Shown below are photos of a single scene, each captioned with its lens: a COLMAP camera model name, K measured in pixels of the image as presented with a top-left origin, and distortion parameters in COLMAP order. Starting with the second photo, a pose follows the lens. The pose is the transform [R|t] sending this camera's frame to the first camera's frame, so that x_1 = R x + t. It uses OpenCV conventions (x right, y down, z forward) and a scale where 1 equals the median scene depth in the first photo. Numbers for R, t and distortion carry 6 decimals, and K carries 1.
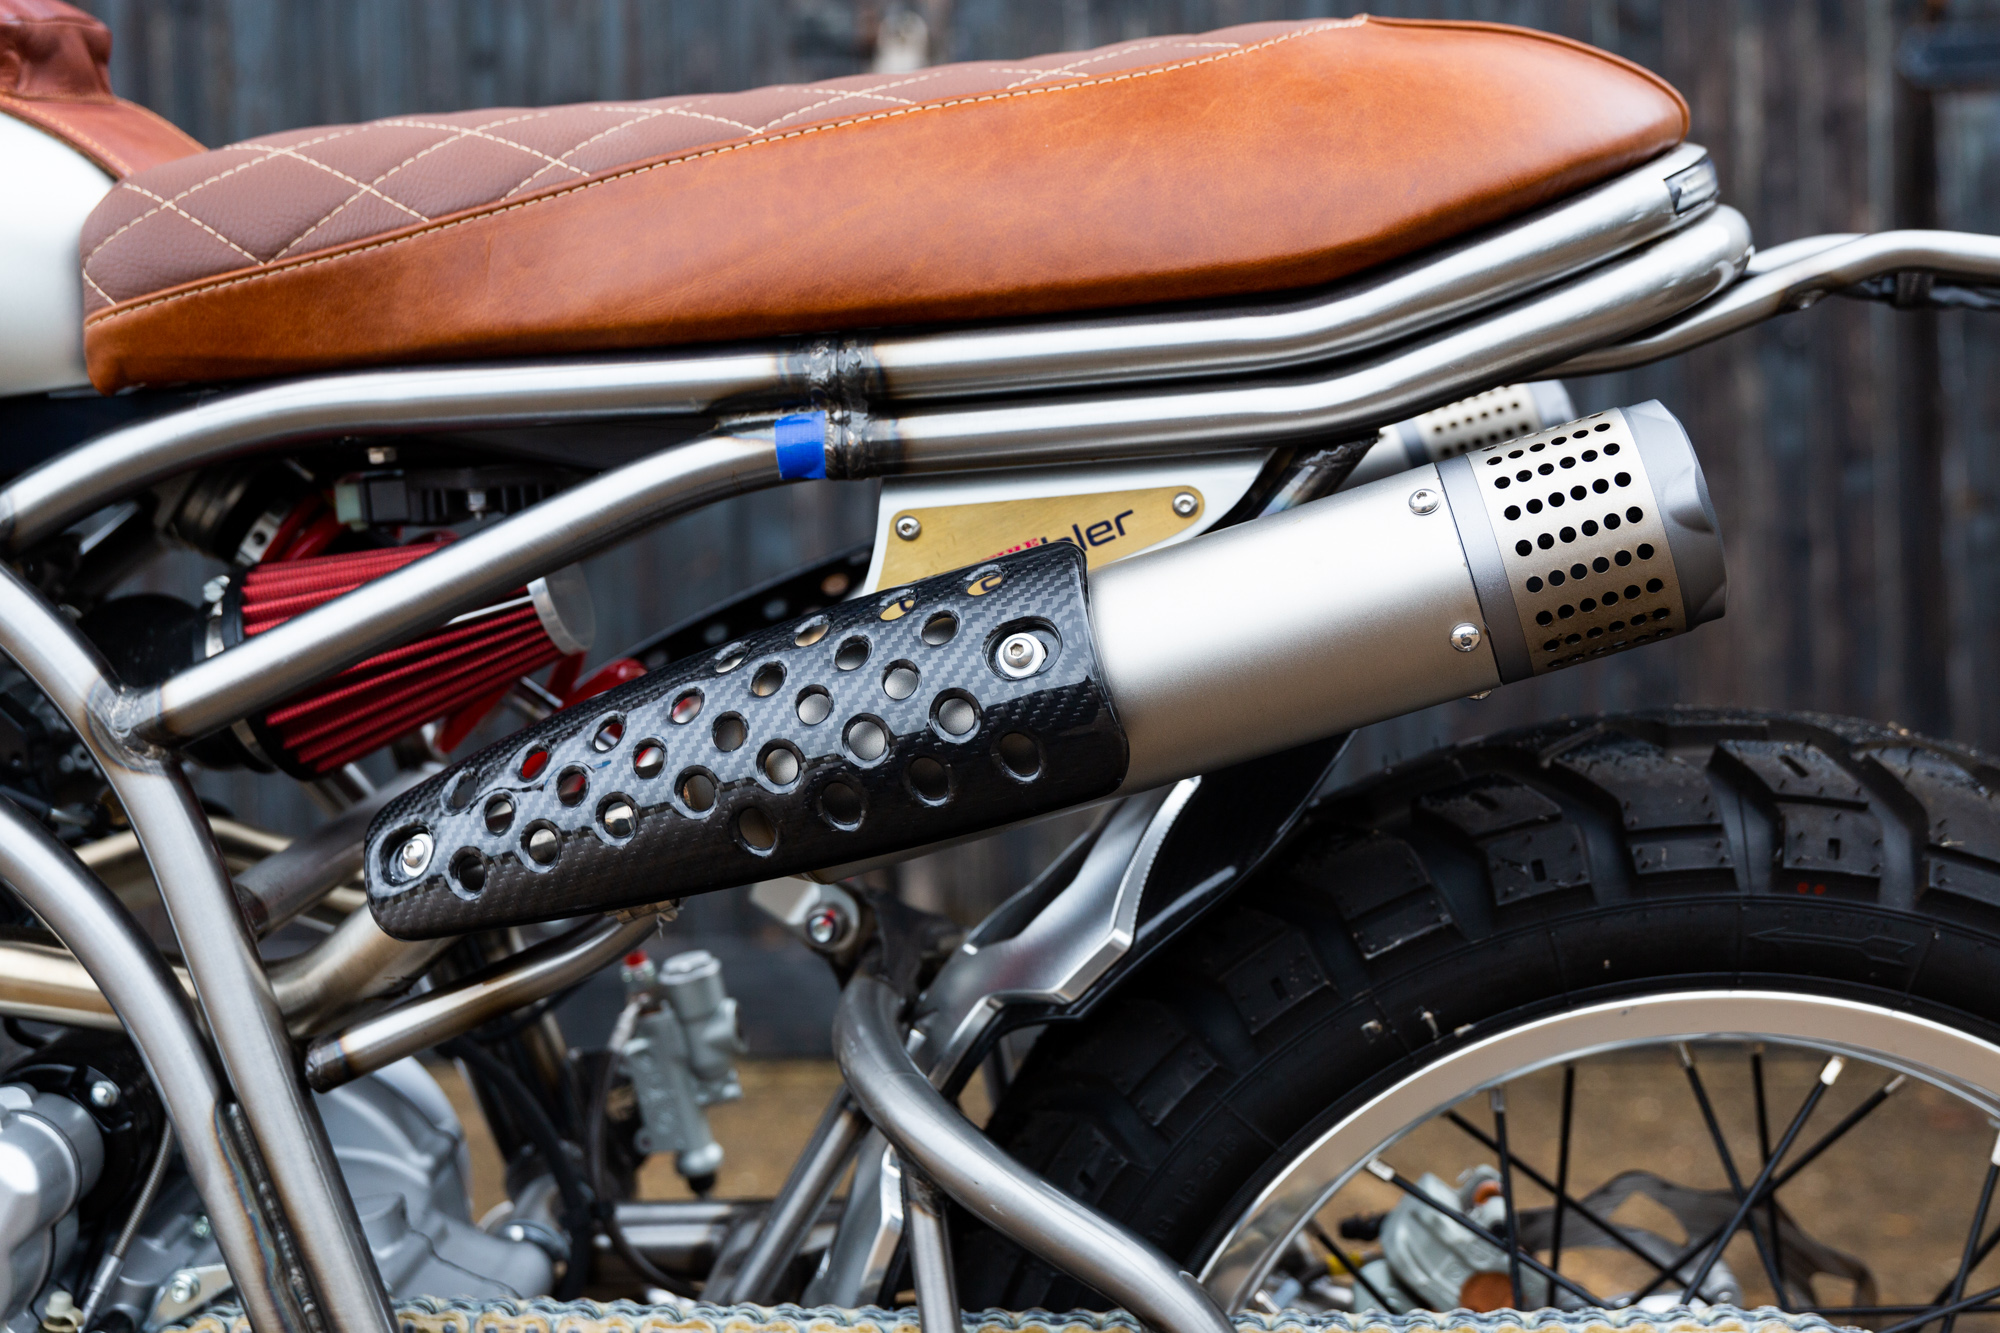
lens RADIAL K [[2510.5, 0, 1011.8], [0, 2510.5, 668.7], [0, 0, 1]] dist [0.012310, 0.000000]
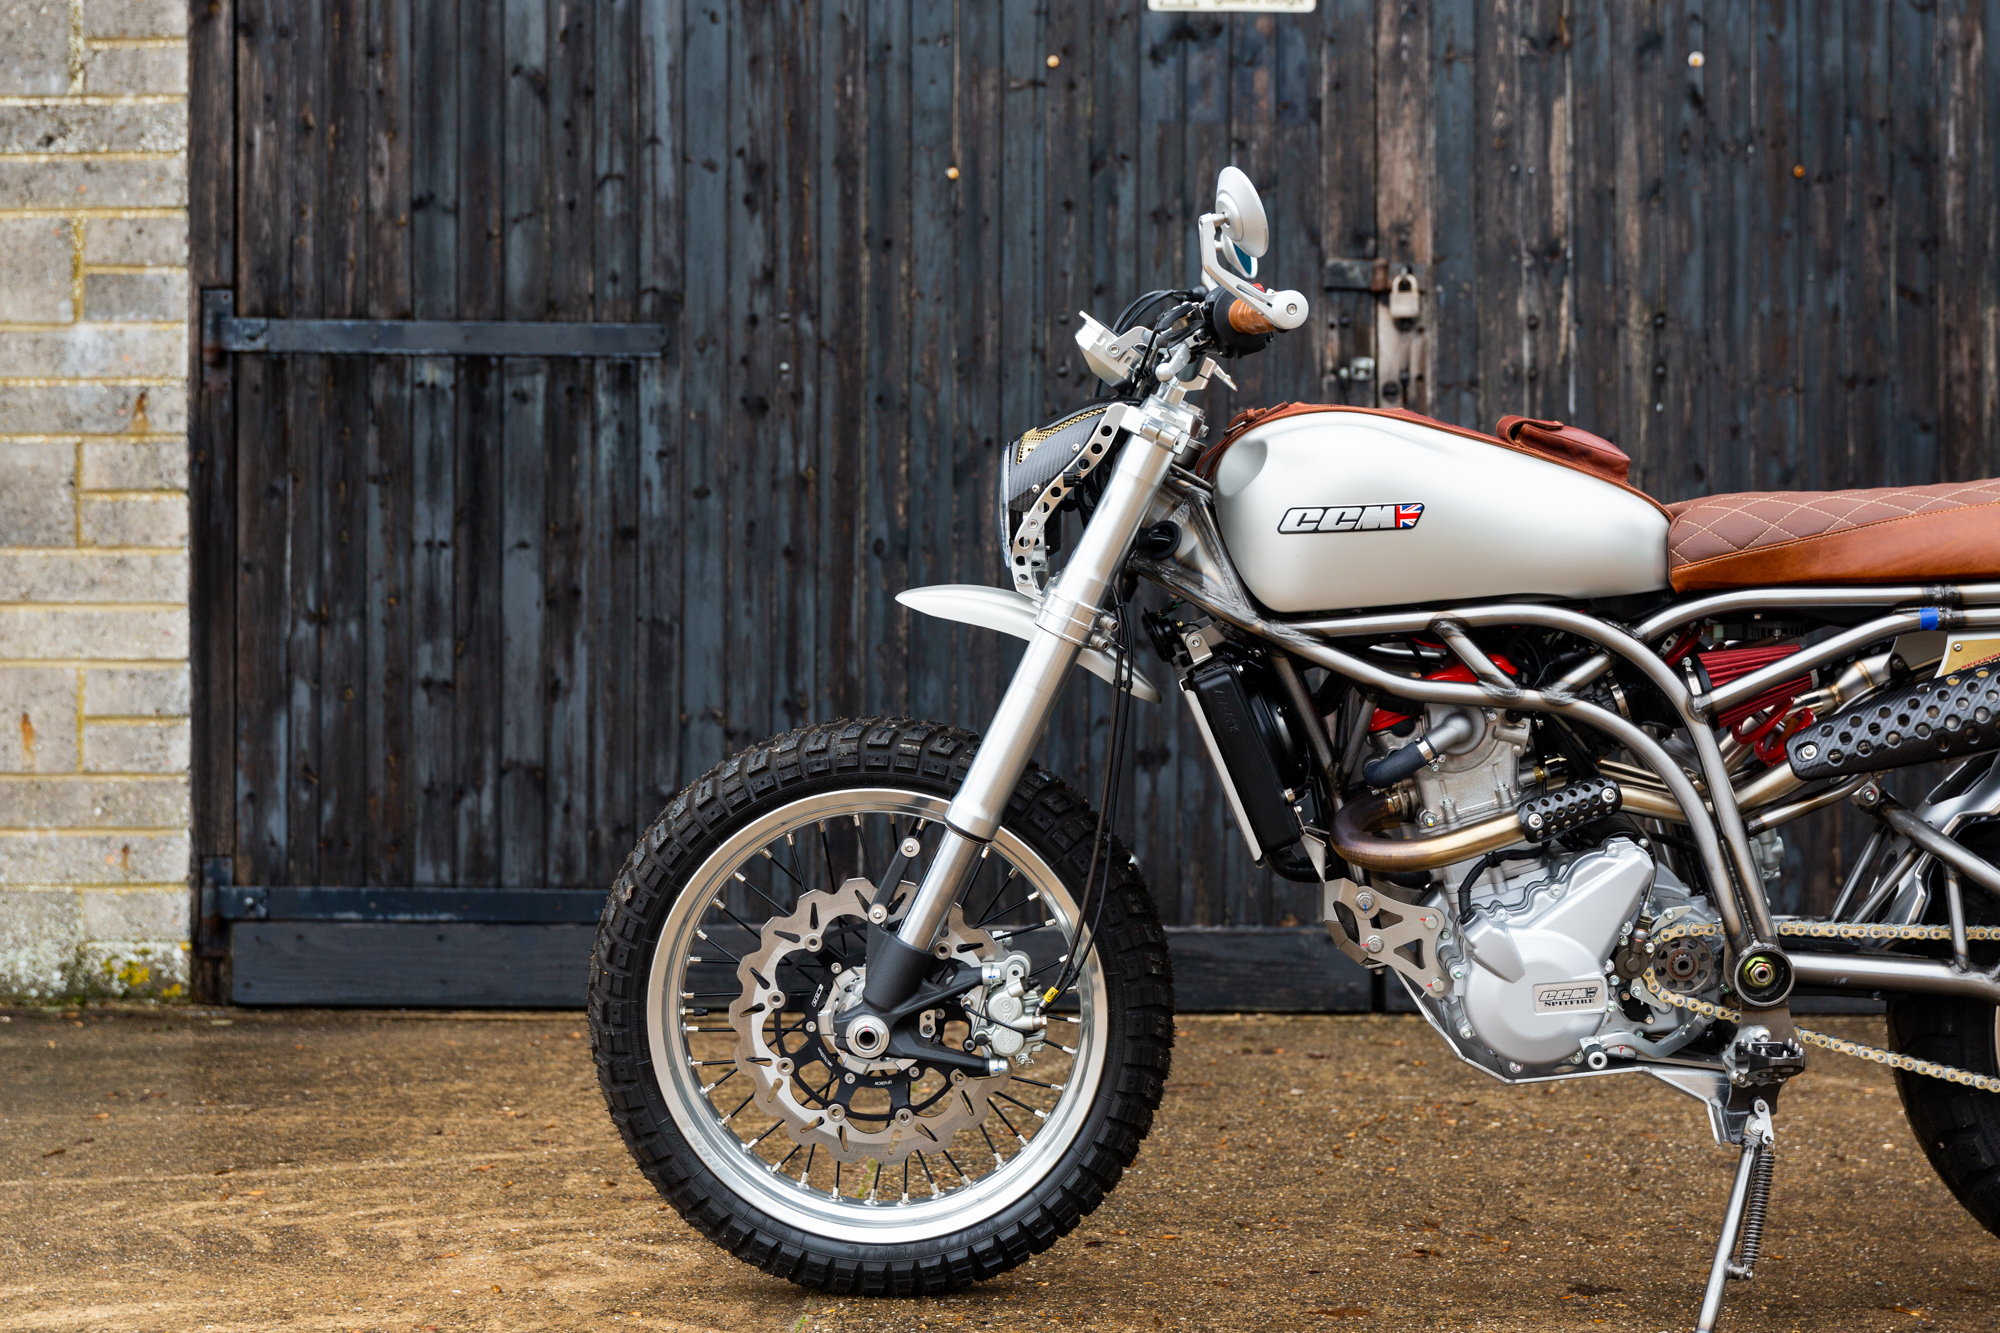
lens RADIAL K [[2771.4, 0, 1003.0], [0, 2771.4, 672.5], [0, 0, 1]] dist [-0.008713, 0.000000]
pose [[0.998430, 0.025931, 0.049651, -1.300997], [-0.024042, 0.998978, -0.038282, 0.122727], [-0.050593, 0.037028, 0.998033, -2.147794]]
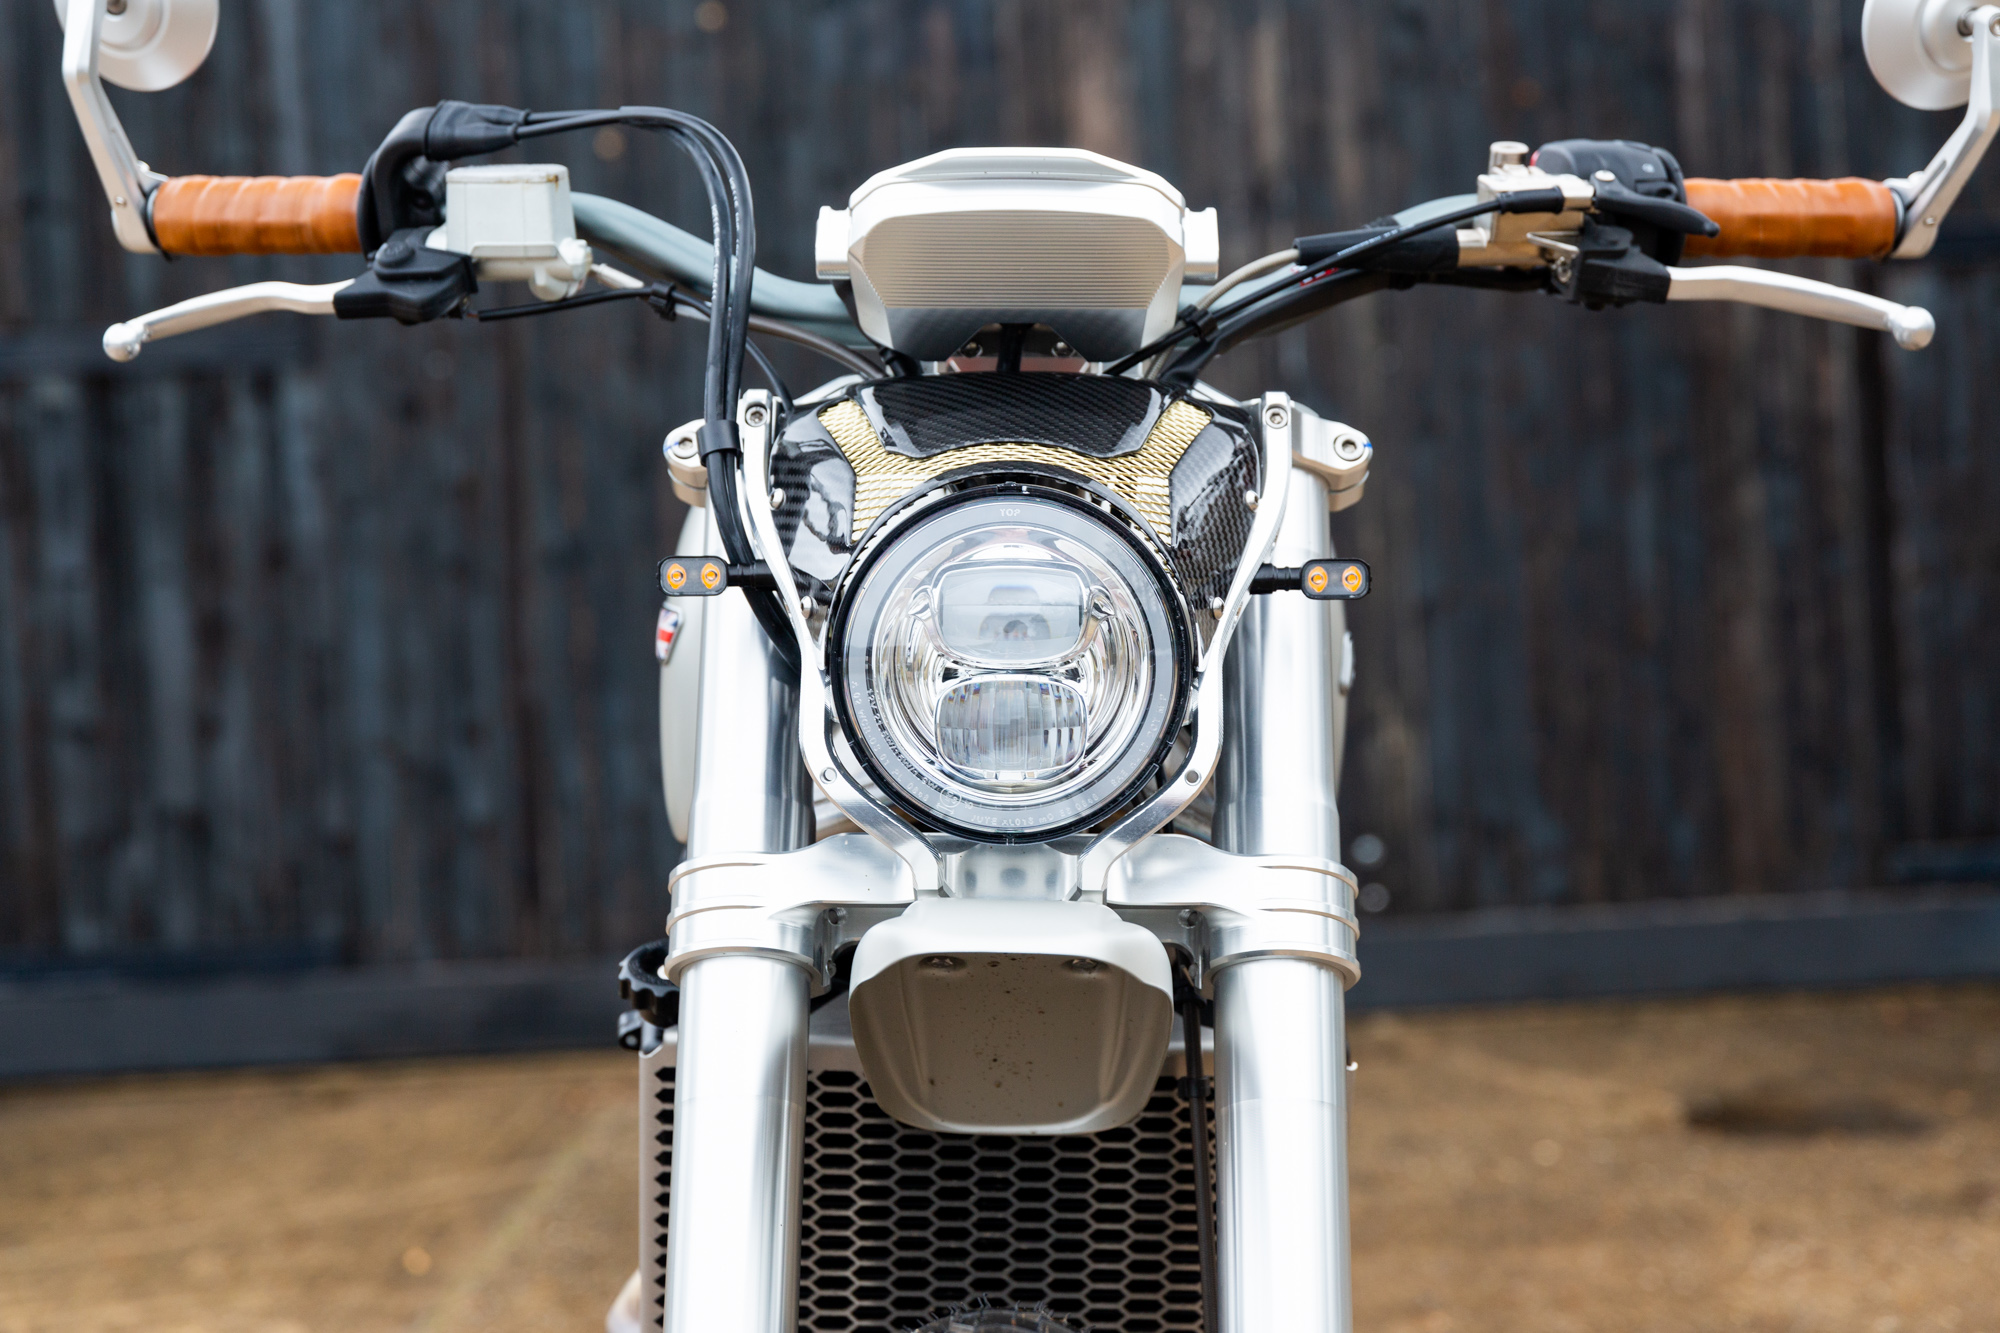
lens RADIAL K [[3568.2, 0, 997.2], [0, 3568.2, 668.1], [0, 0, 1]] dist [0.017566, 0.000000]
pose [[0.997577, -0.030485, 0.062538, -0.842051], [0.030965, 0.999498, -0.006717, -0.073288], [-0.062302, 0.008637, 0.998020, -3.321999]]
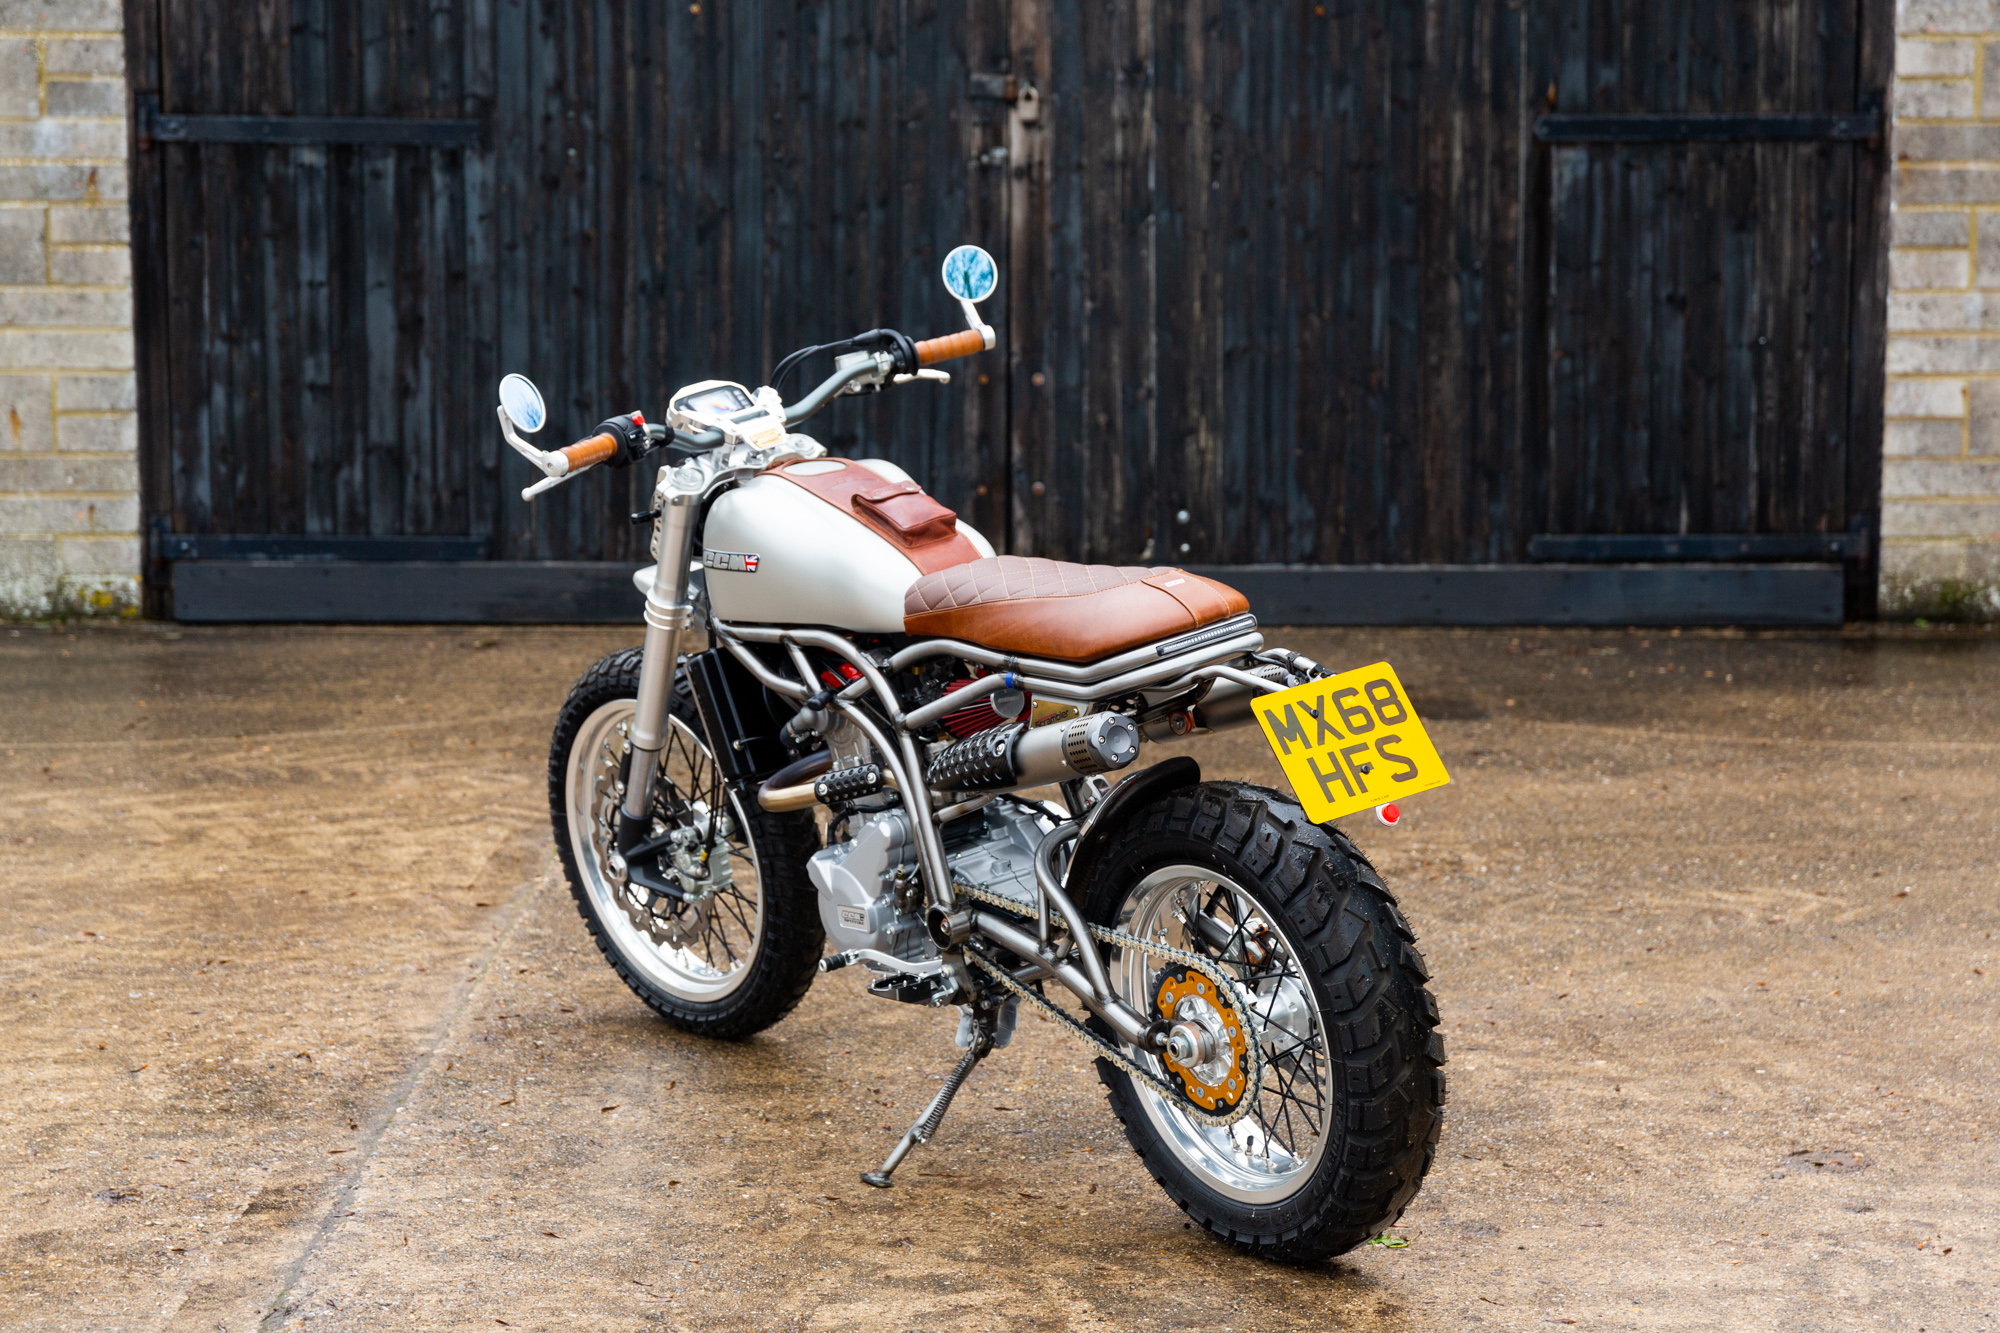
lens RADIAL K [[3952.7, 0, 1013.5], [0, 3952.7, 623.2], [0, 0, 1]] dist [-0.002044, 0.000000]
pose [[0.996878, 0.016205, 0.077278, -1.074013], [-0.024234, 0.994268, 0.104133, -0.632196], [-0.075147, -0.105681, 0.991557, -7.930579]]
